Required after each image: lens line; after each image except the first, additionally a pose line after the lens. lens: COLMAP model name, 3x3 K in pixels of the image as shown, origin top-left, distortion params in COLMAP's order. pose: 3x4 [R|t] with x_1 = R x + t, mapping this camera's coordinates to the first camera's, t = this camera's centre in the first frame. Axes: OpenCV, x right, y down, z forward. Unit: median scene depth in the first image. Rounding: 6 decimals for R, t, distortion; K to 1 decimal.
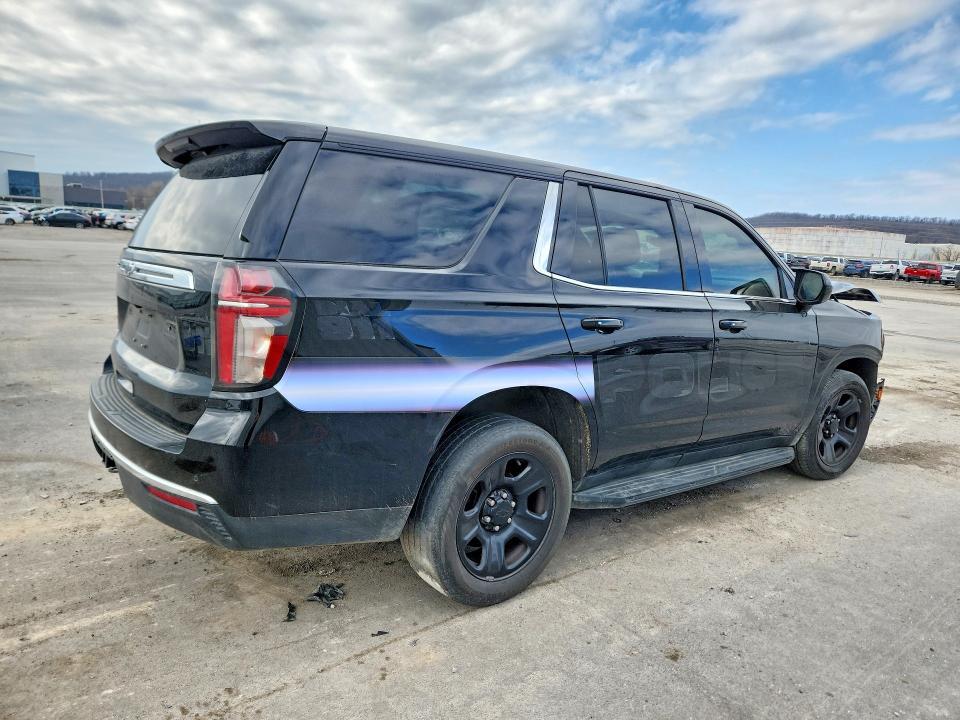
lens RADIAL K [[720.0, 0, 479.0], [0, 720.0, 360.5], [0, 0, 1]] dist [-0.002357, -0.002271]
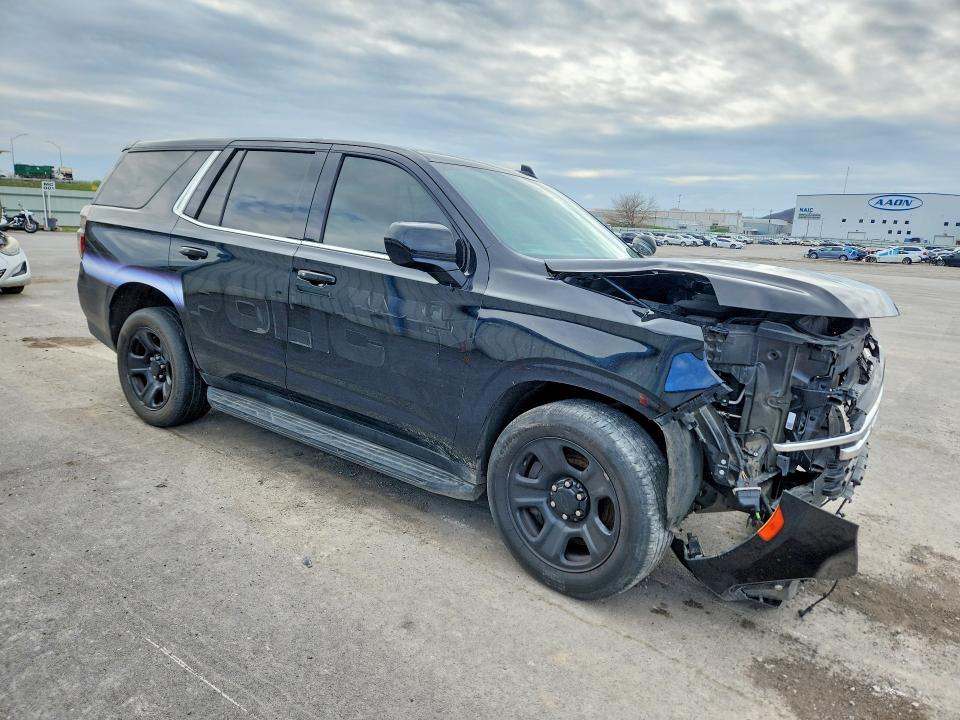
lens RADIAL K [[720.0, 0, 479.0], [0, 720.0, 359.5], [0, 0, 1]] dist [-0.002357, -0.002271]
pose [[0.213617, 0.125314, -0.968847, 1.362787], [-0.203415, 0.975707, 0.081351, -0.063942], [0.955505, 0.179700, 0.233919, 1.041833]]
